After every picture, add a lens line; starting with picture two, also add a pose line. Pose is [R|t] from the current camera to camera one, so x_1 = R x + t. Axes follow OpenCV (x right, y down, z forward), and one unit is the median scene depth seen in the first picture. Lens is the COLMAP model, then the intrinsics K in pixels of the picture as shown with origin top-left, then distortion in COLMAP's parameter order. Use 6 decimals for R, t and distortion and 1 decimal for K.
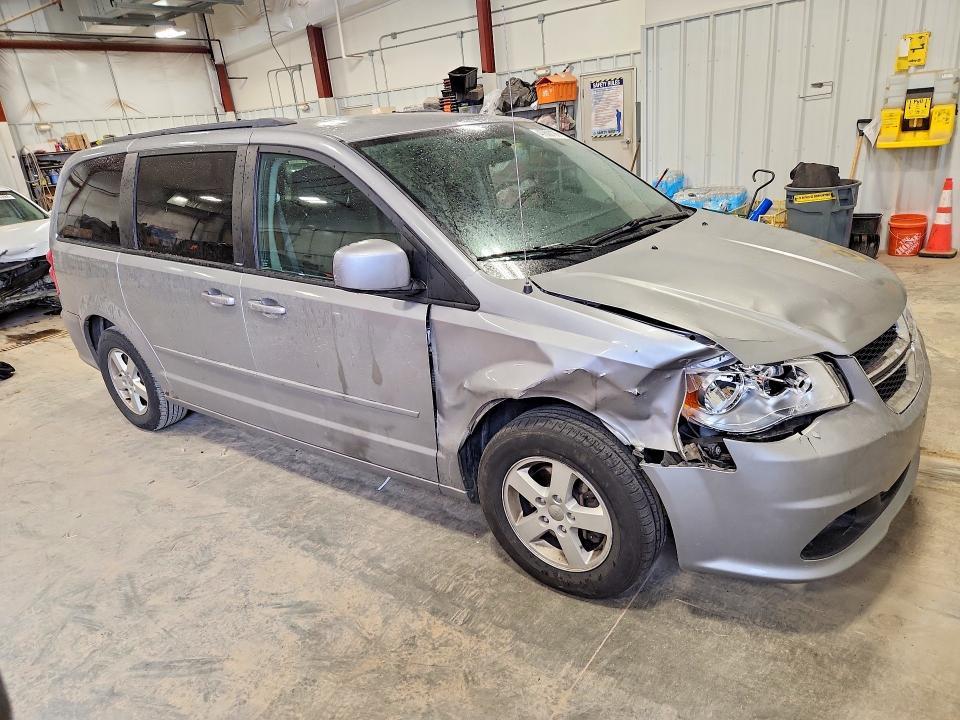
lens RADIAL K [[640.3, 0, 478.4], [0, 640.3, 365.9], [0, 0, 1]] dist [0.008738, -0.002137]
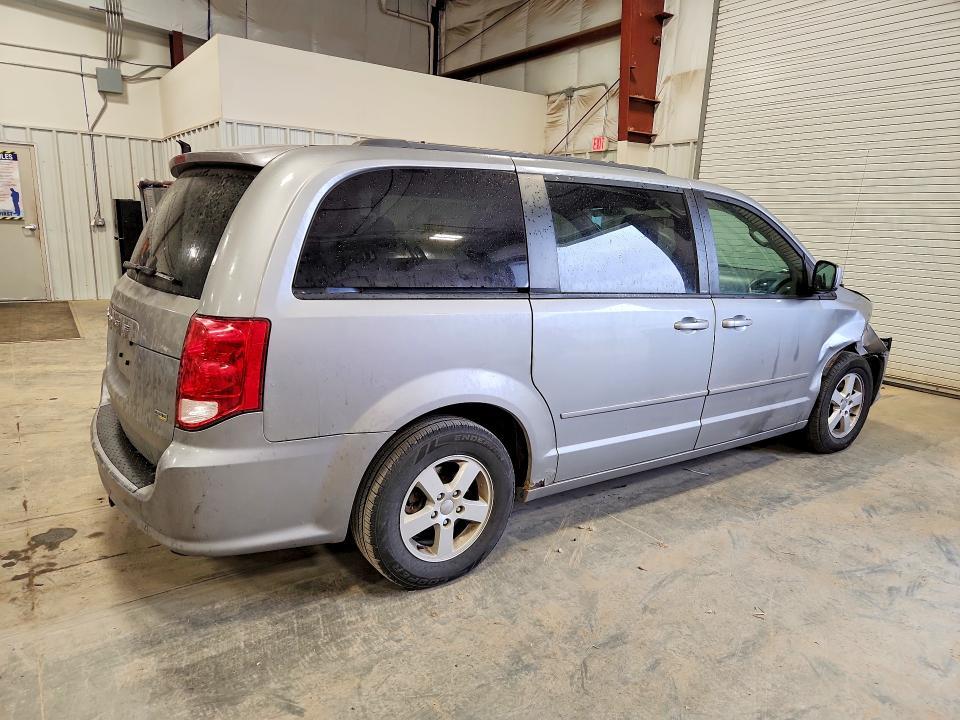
lens RADIAL K [[640.3, 0, 477.1], [0, 640.3, 359.3], [0, 0, 1]] dist [0.008738, -0.002137]
pose [[0.331419, -0.096828, 0.938502, -1.419064], [0.268296, 0.963325, 0.004644, -0.142452], [-0.904532, 0.250257, 0.345243, 0.914652]]
